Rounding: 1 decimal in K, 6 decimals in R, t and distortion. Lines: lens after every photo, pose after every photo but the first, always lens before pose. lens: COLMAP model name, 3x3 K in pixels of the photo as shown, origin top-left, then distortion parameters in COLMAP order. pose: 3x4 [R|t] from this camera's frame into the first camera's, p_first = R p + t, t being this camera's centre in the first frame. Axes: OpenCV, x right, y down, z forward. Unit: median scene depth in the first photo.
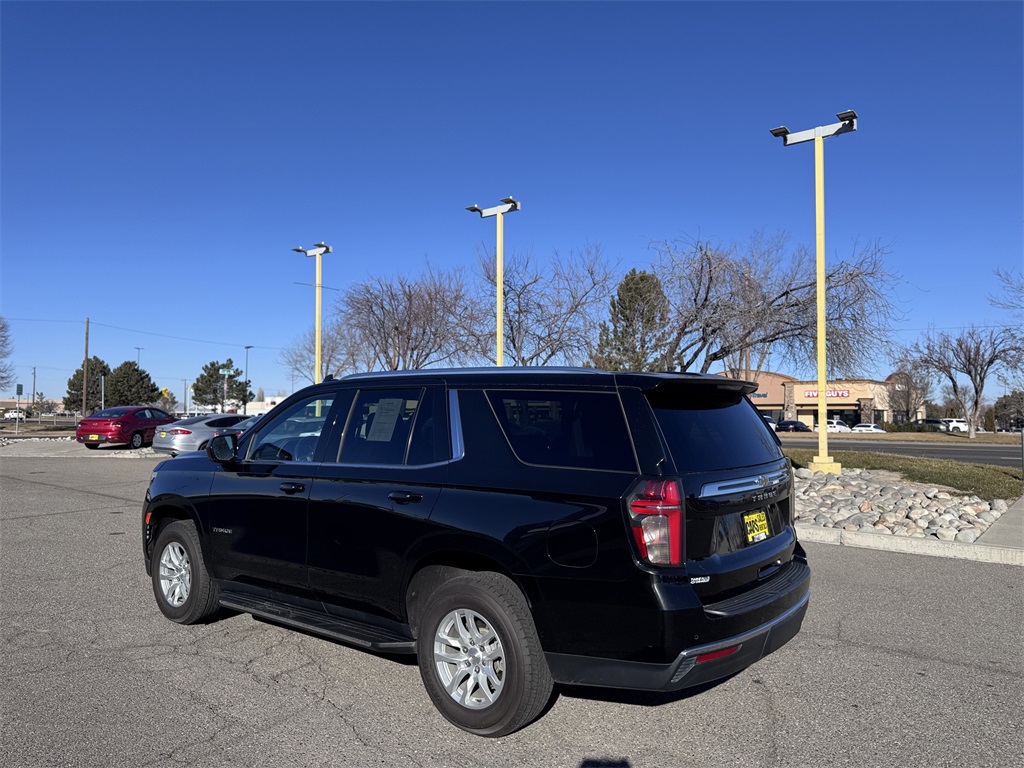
lens RADIAL K [[719.3, 0, 512.6], [0, 719.3, 390.2], [0, 0, 1]] dist [0.042806, -0.040392]
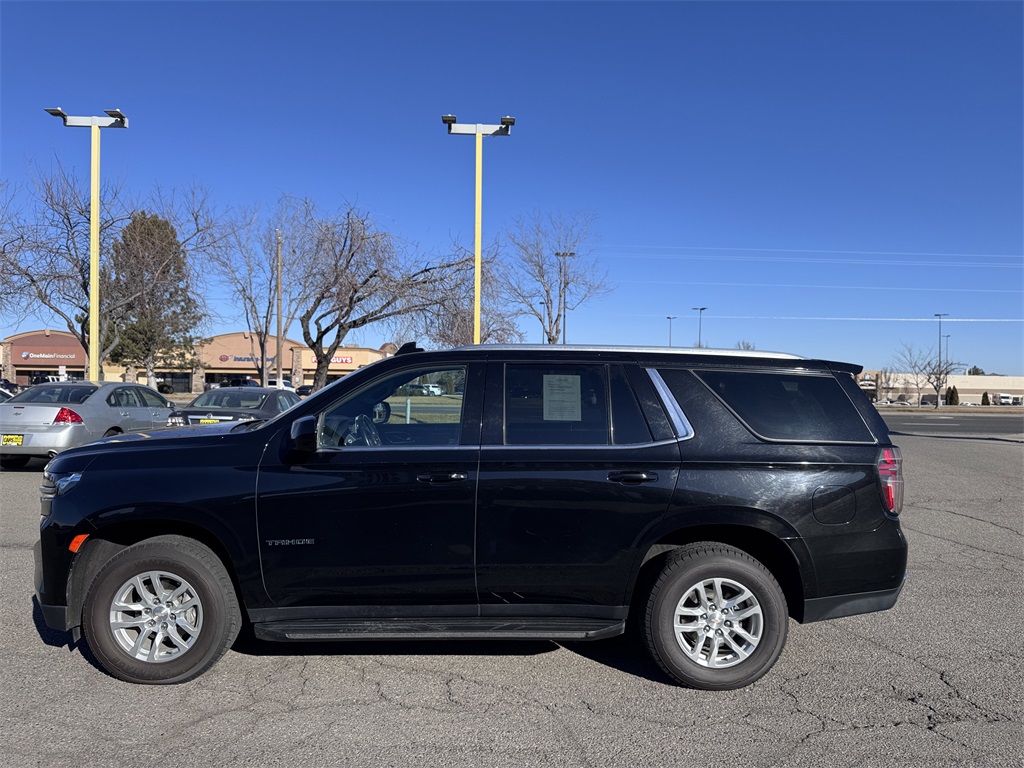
lens RADIAL K [[719.3, 0, 512.6], [0, 719.3, 390.2], [0, 0, 1]] dist [0.042806, -0.040392]
pose [[0.767239, 0.002774, 0.641355, -0.242970], [-0.035306, 0.998657, 0.037916, -0.000178], [-0.640389, -0.051734, 0.766307, 0.098045]]
